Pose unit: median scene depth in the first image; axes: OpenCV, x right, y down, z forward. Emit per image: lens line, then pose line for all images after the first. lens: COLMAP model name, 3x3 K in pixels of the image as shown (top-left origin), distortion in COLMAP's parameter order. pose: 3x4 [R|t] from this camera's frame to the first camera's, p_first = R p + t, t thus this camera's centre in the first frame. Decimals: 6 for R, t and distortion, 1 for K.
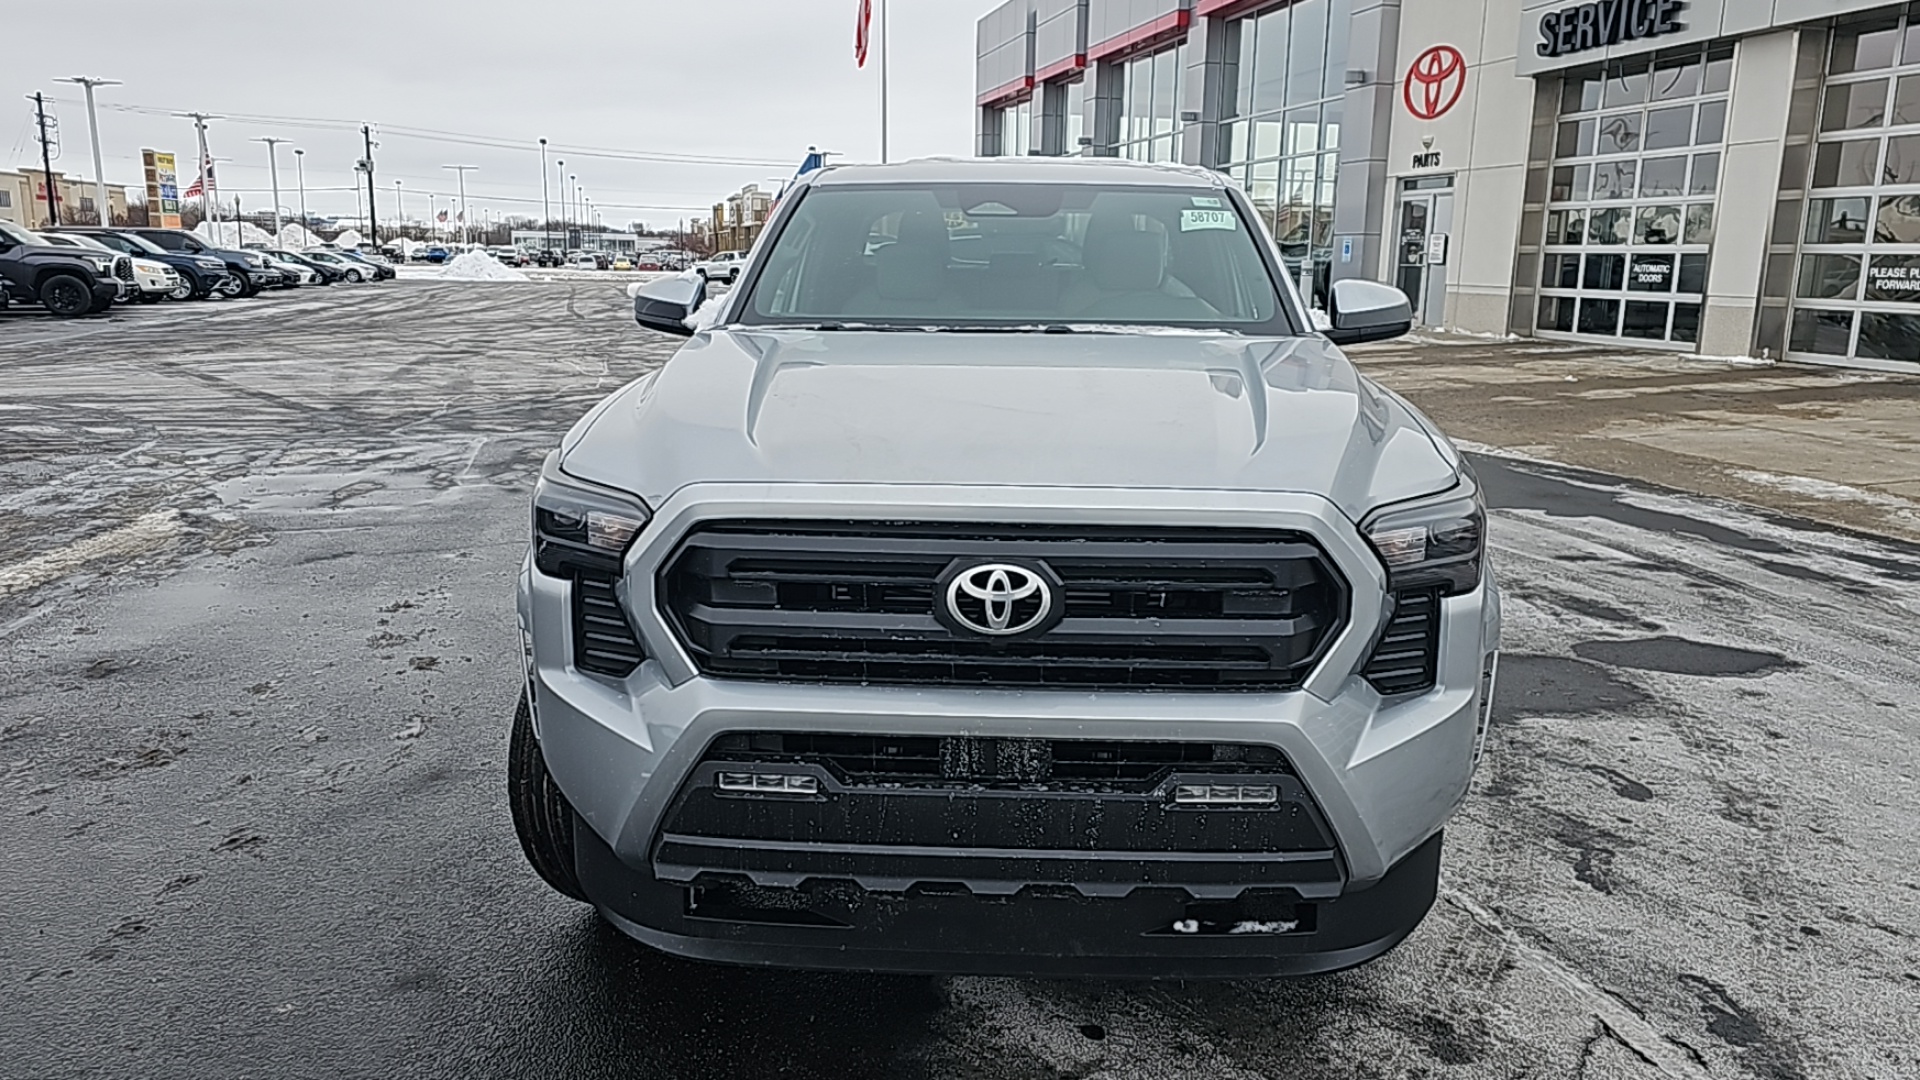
lens RADIAL K [[1371.5, 0, 969.3], [0, 1371.5, 538.6], [0, 0, 1]] dist [0.061519, -0.038284]
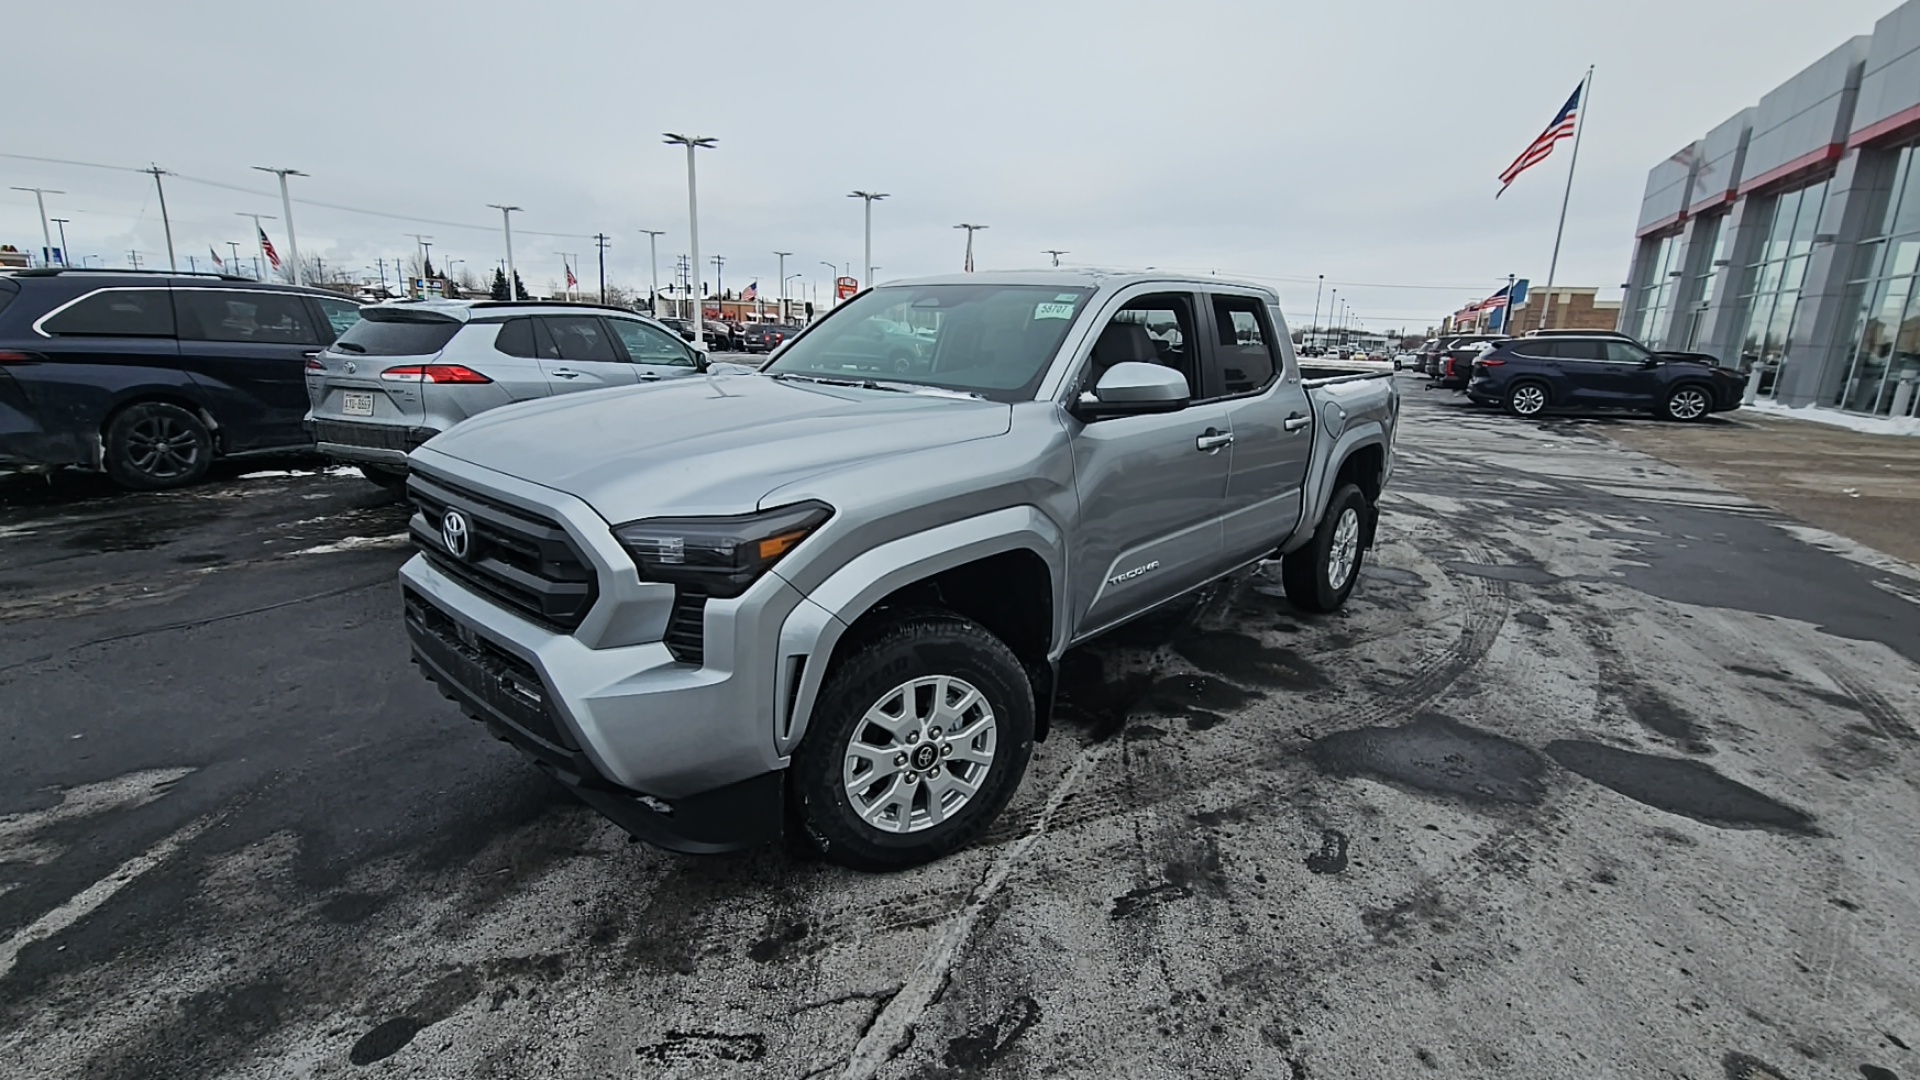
lens RADIAL K [[849.9, 0, 979.6], [0, 849.9, 549.2], [0, 0, 1]] dist [0.010624, -0.007849]
pose [[0.781244, 0.170537, -0.600479, 0.330669], [-0.153165, 0.984921, 0.080447, -0.033747], [0.605144, 0.029123, 0.795583, 0.172829]]
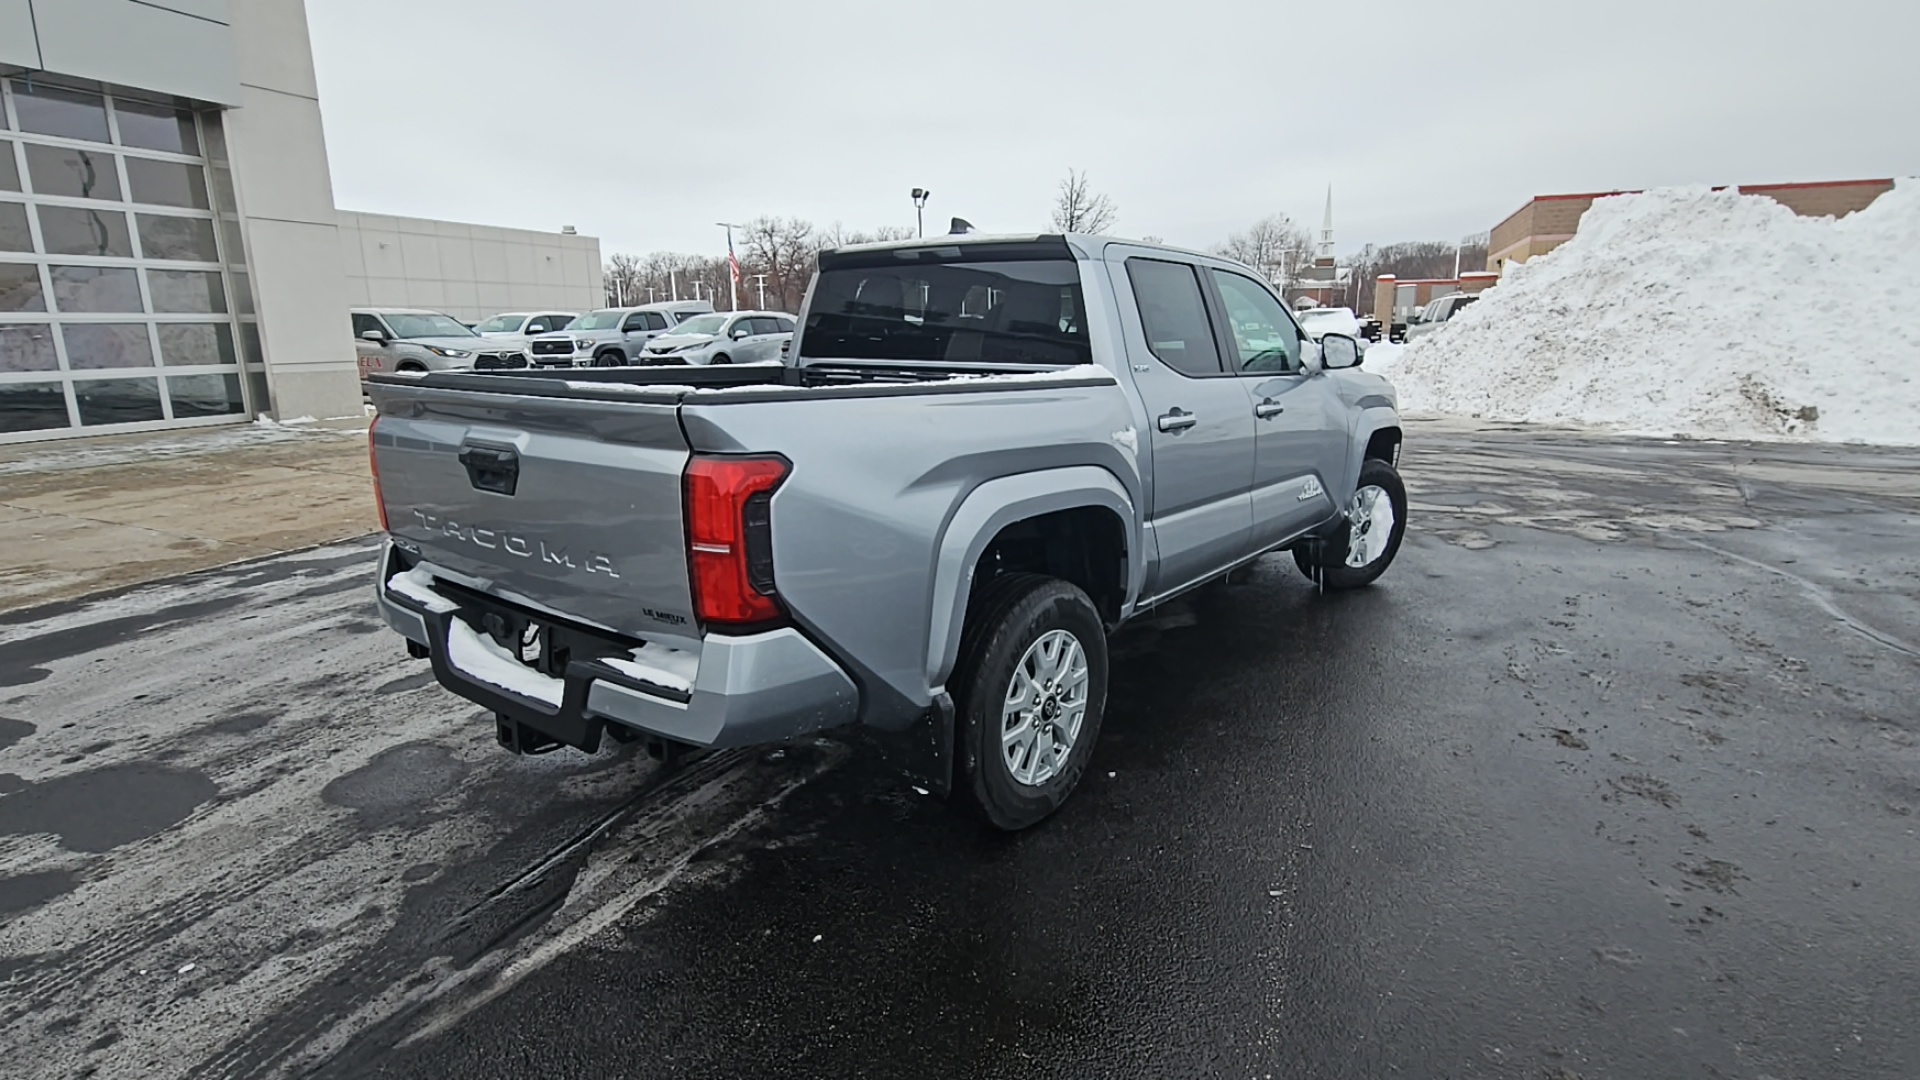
lens RADIAL K [[981.4, 0, 986.7], [0, 981.4, 549.1], [0, 0, 1]] dist [0.004953, -0.002819]
pose [[-0.826445, -0.133701, 0.546912, -0.285576], [0.111369, 0.913379, 0.391580, -0.243327], [-0.551893, 0.384529, -0.739968, 1.160078]]
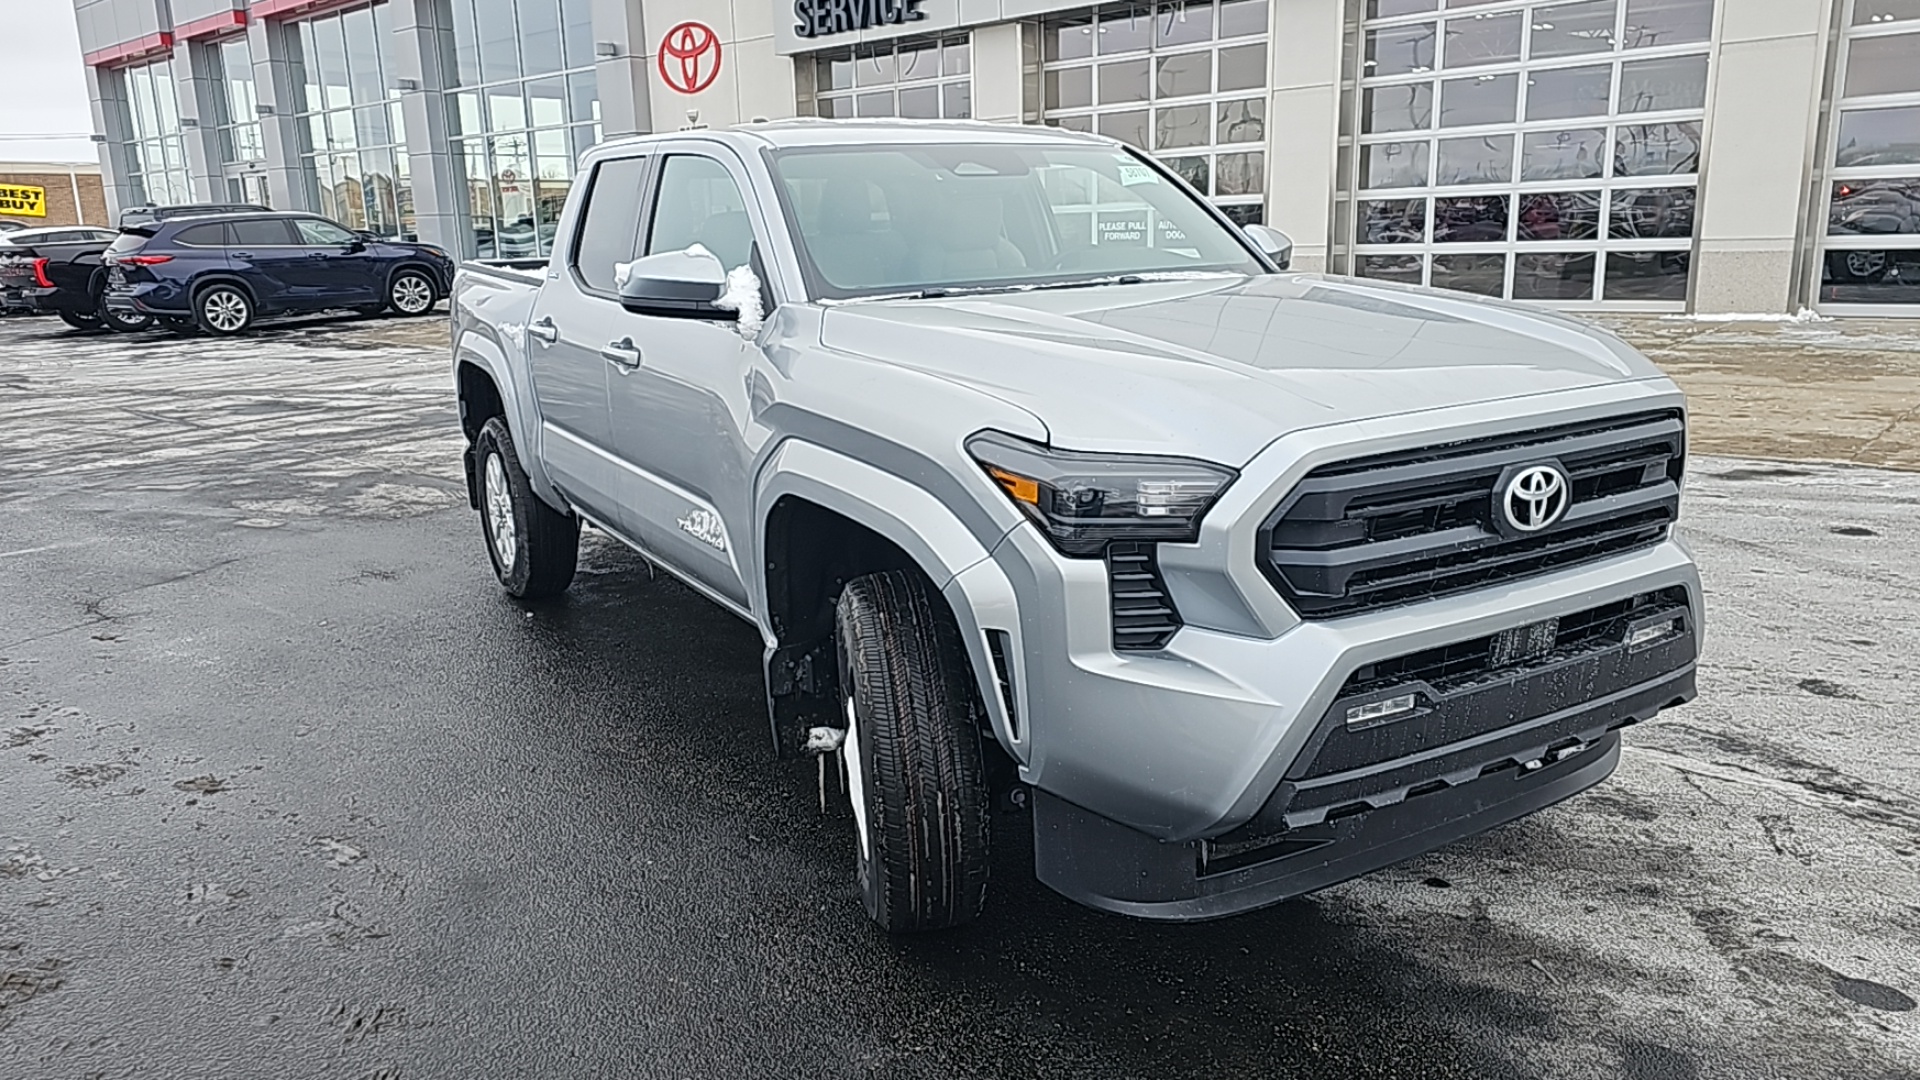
lens RADIAL K [[1371.5, 0, 947.6], [0, 1371.5, 544.6], [0, 0, 1]] dist [0.061519, -0.038284]
pose [[0.837089, -0.162441, 0.522393, -0.294710], [0.151807, 0.986371, 0.063460, -0.019085], [-0.525582, 0.026181, 0.850340, 0.086401]]
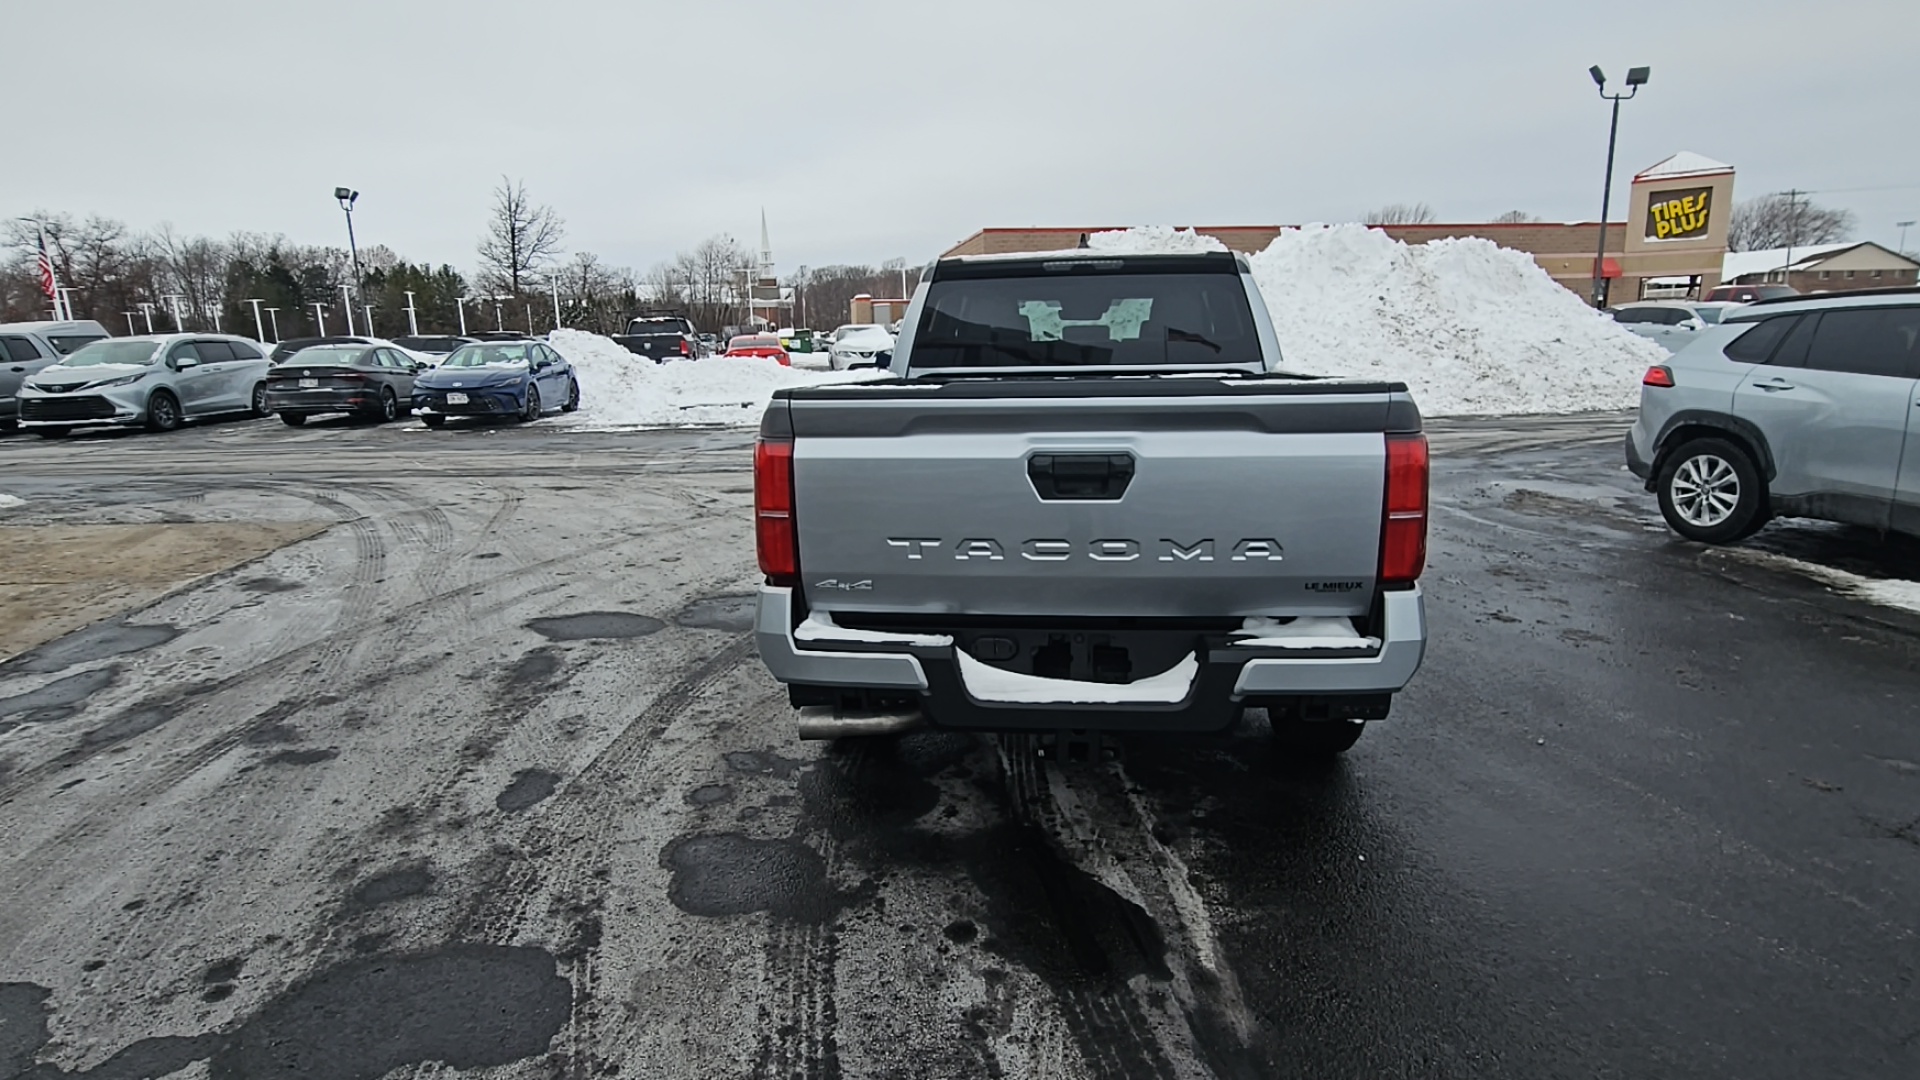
lens RADIAL K [[981.4, 0, 985.0], [0, 981.4, 544.9], [0, 0, 1]] dist [0.004953, -0.002819]
pose [[-0.998235, -0.004219, 0.059243, 0.047538], [0.020276, 0.913334, 0.406706, -0.268204], [-0.055824, 0.407189, -0.911636, 1.301590]]
